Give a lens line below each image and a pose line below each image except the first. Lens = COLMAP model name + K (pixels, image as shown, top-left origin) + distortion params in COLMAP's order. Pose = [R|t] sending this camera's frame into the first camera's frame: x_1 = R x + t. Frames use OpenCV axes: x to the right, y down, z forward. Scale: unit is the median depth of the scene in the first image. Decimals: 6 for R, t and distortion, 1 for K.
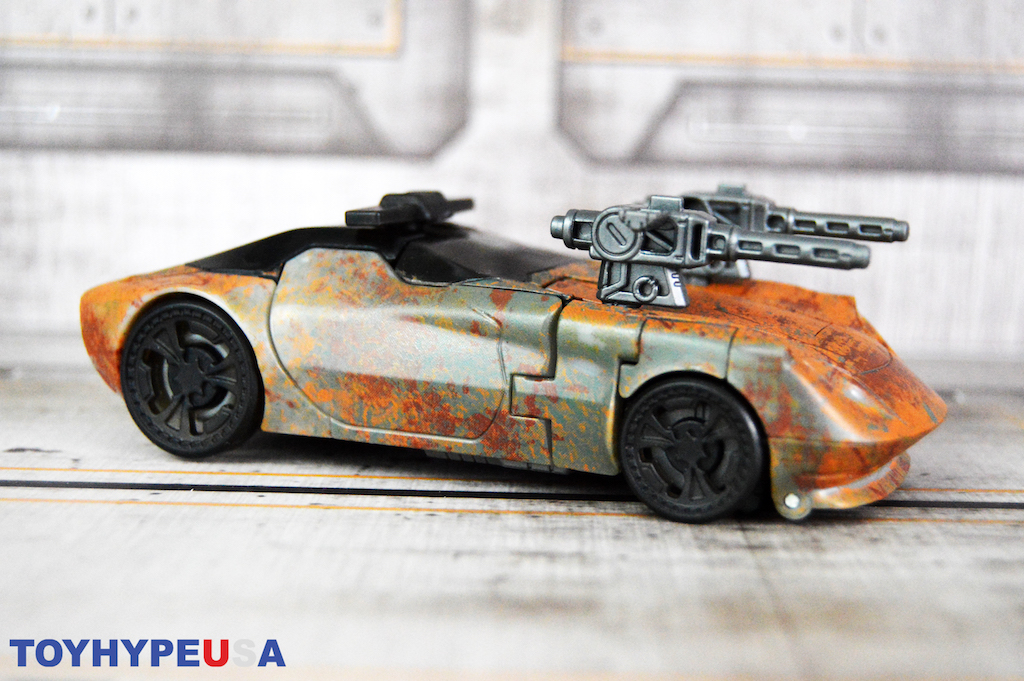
lens RADIAL K [[1604.4, 0, 549.4], [0, 1604.4, 339.6], [0, 0, 1]] dist [-0.075115, -0.140788]
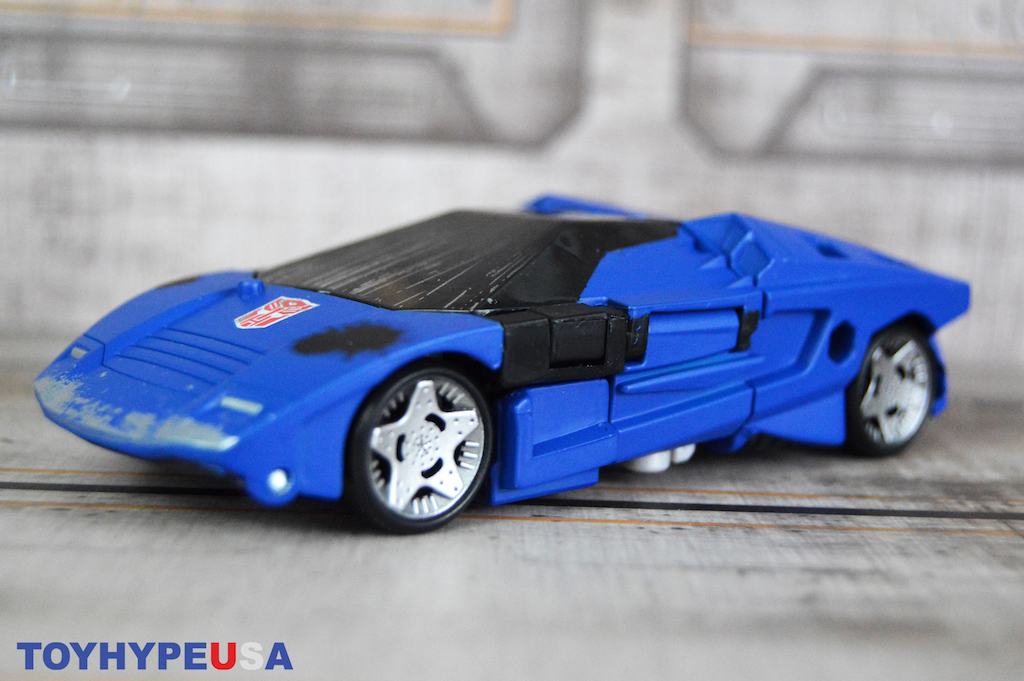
lens RADIAL K [[1691.5, 0, 512.0], [0, 1691.5, 340.5], [0, 0, 1]] dist [-0.069480, -0.029622]
pose [[0.999810, 0.011209, 0.015918, -0.105468], [-0.010879, 0.999727, -0.020689, 0.015875], [-0.016145, 0.020512, 0.999659, 0.047219]]
